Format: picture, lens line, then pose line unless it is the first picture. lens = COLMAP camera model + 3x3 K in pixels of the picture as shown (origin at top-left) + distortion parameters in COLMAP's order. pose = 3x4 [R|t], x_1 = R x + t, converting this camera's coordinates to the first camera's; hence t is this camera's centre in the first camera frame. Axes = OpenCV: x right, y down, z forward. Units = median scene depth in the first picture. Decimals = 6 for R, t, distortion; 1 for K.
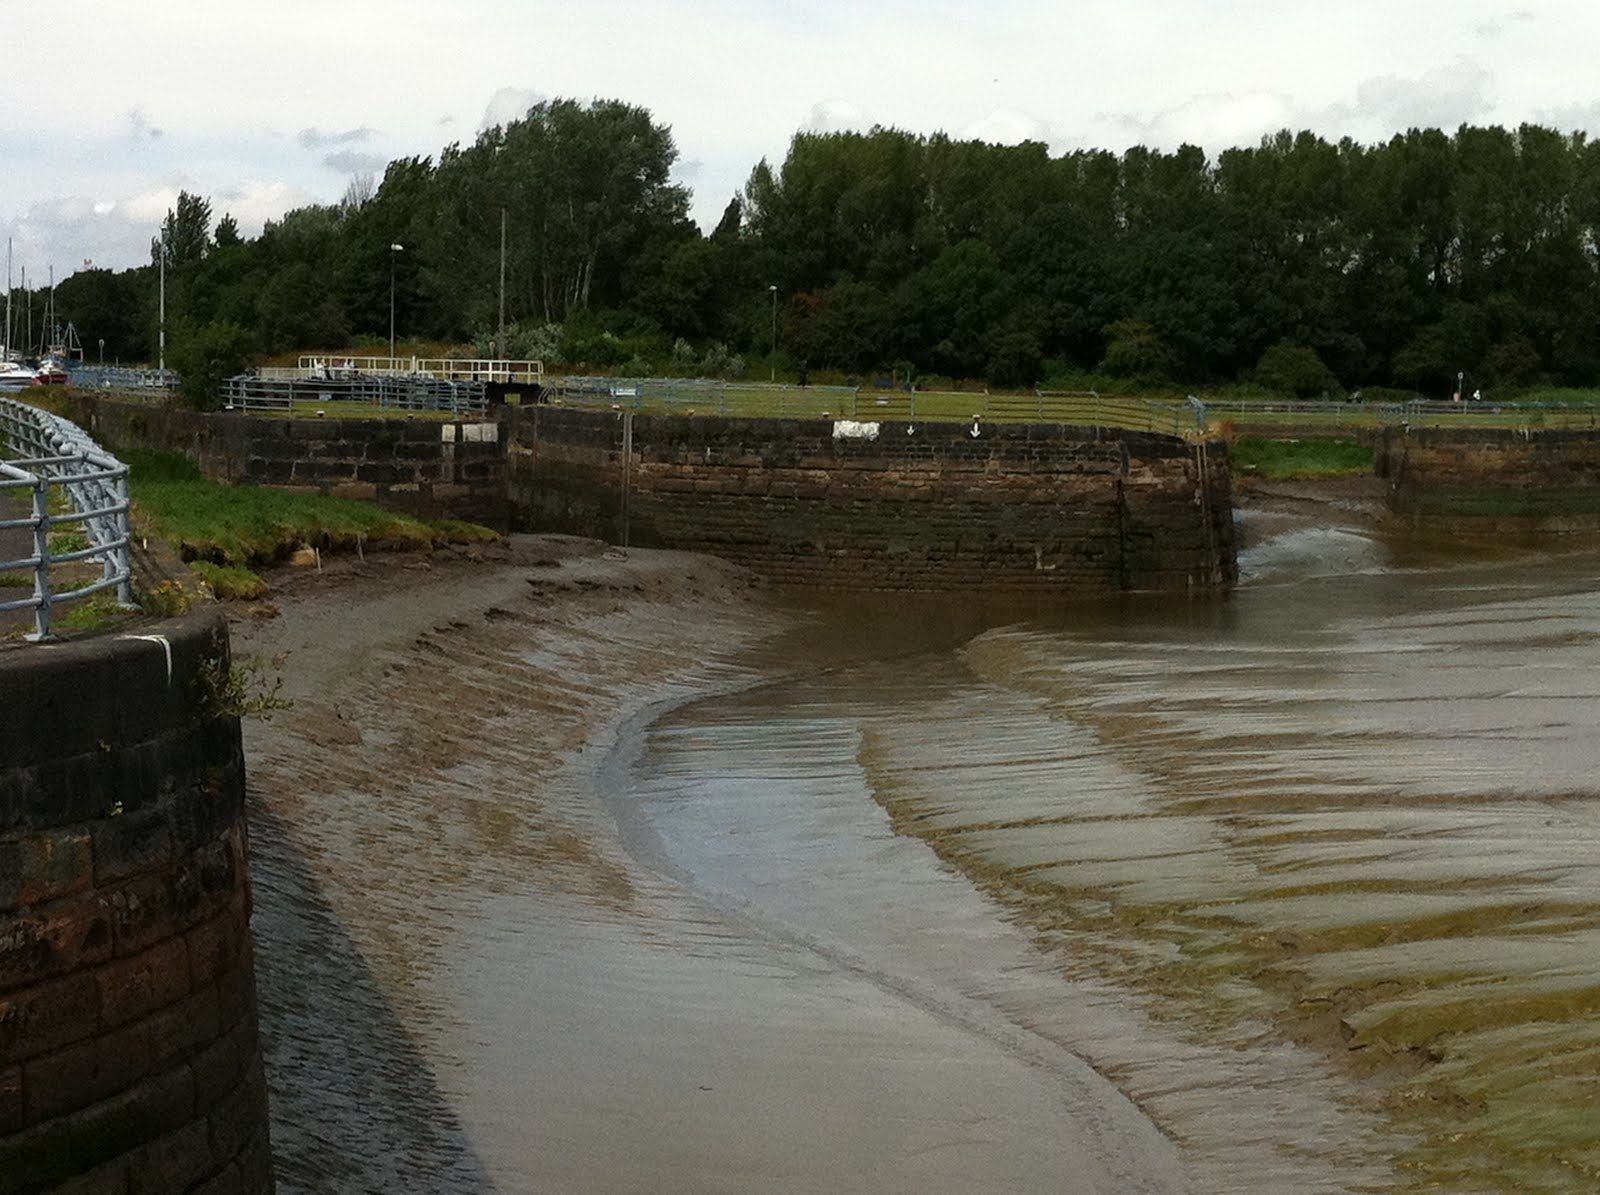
lens RADIAL K [[3198.1, 0, 797.5], [0, 3198.1, 590.8], [0, 0, 1]] dist [0.284228, 0.000000]
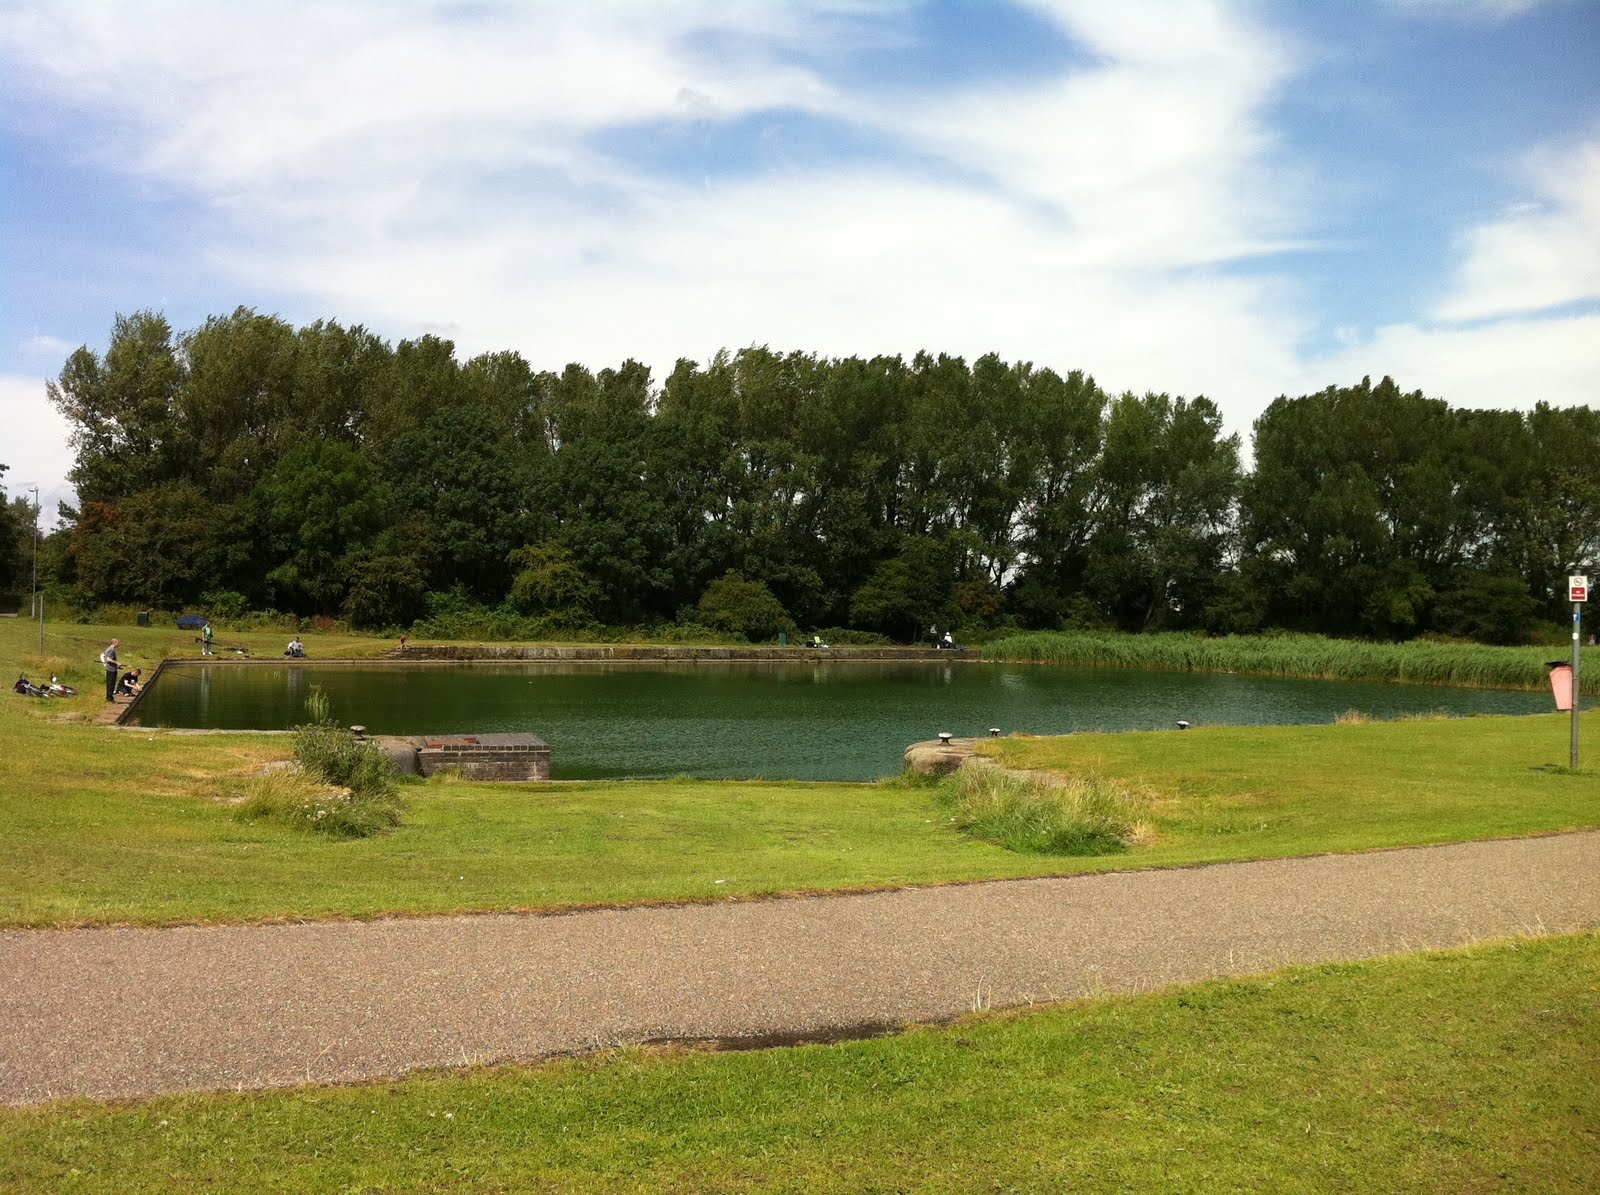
lens RADIAL K [[3198.1, 0, 797.8], [0, 3198.1, 595.6], [0, 0, 1]] dist [0.284228, 0.000000]
pose [[0.985597, 0.003815, 0.169071, 0.030710], [0.008372, 0.997419, -0.071310, -0.013607], [-0.168906, 0.071698, 0.983021, 0.201691]]
